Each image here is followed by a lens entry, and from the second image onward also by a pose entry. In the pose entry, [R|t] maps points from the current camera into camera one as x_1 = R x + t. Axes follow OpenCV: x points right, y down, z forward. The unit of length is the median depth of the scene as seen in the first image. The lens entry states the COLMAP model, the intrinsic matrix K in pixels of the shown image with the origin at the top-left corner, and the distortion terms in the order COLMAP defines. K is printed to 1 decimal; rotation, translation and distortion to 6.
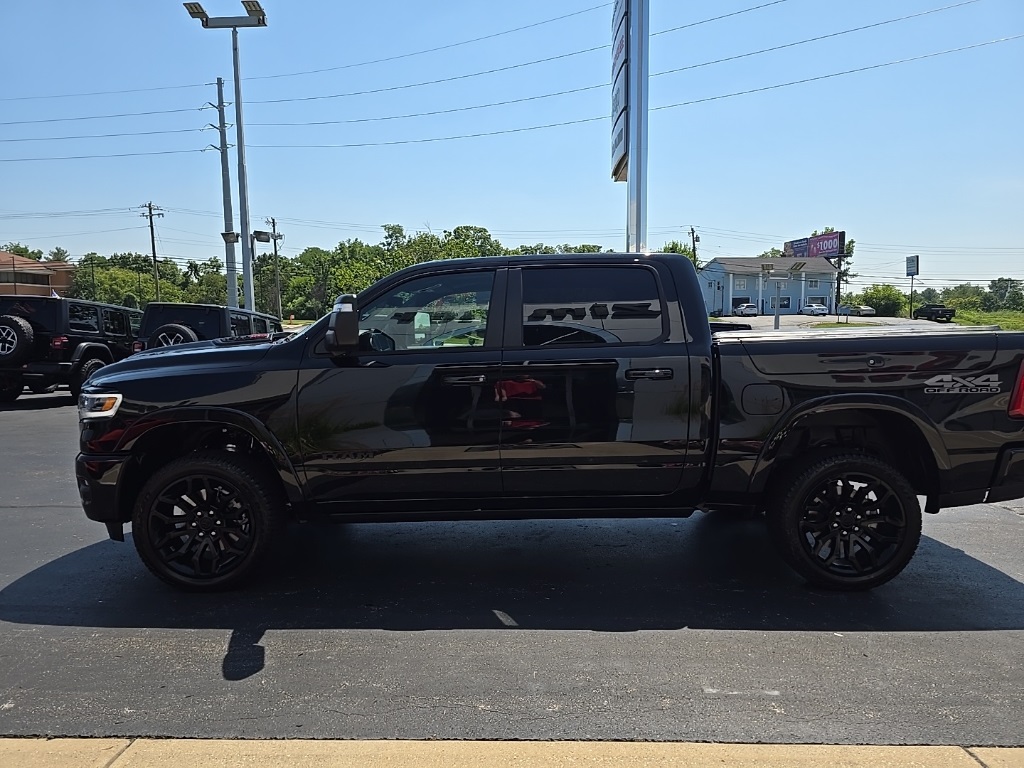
lens RADIAL K [[694.0, 0, 516.1], [0, 694.0, 379.9], [0, 0, 1]] dist [0.061168, -0.062111]
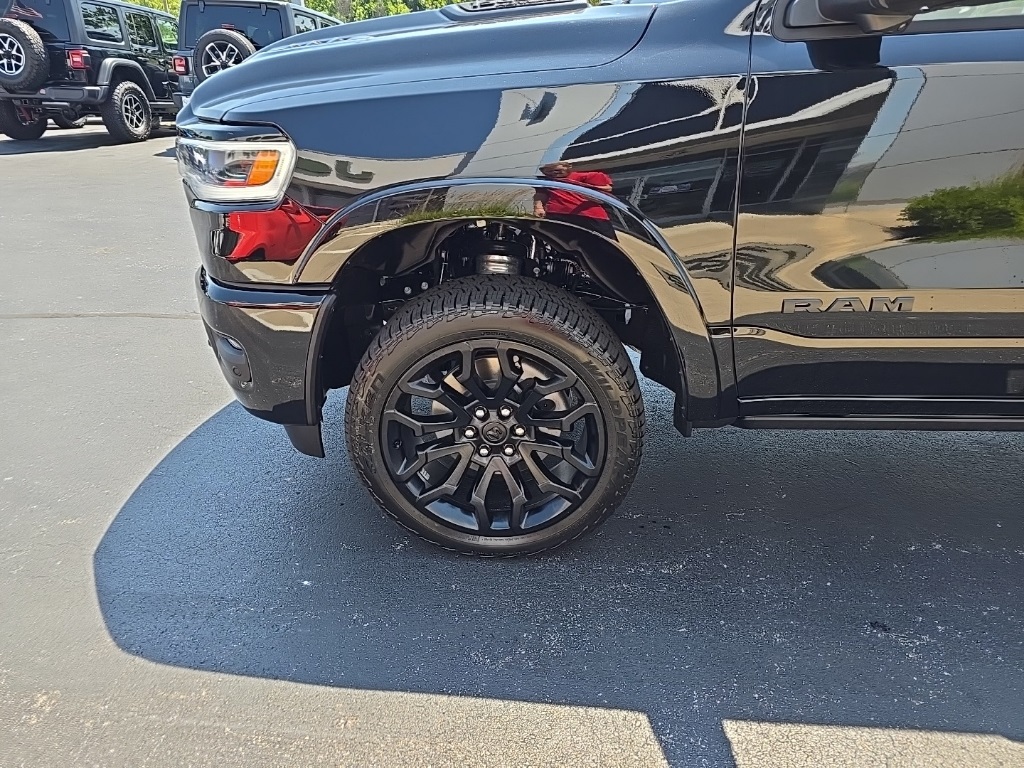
lens RADIAL K [[690.3, 0, 515.3], [0, 690.3, 382.4], [0, 0, 1]] dist [0.063943, -0.057929]
pose [[0.998687, 0.017182, -0.048253, -0.146250], [0.001320, 0.933116, 0.359572, 0.001692], [0.051204, -0.359164, 0.931869, 0.207853]]
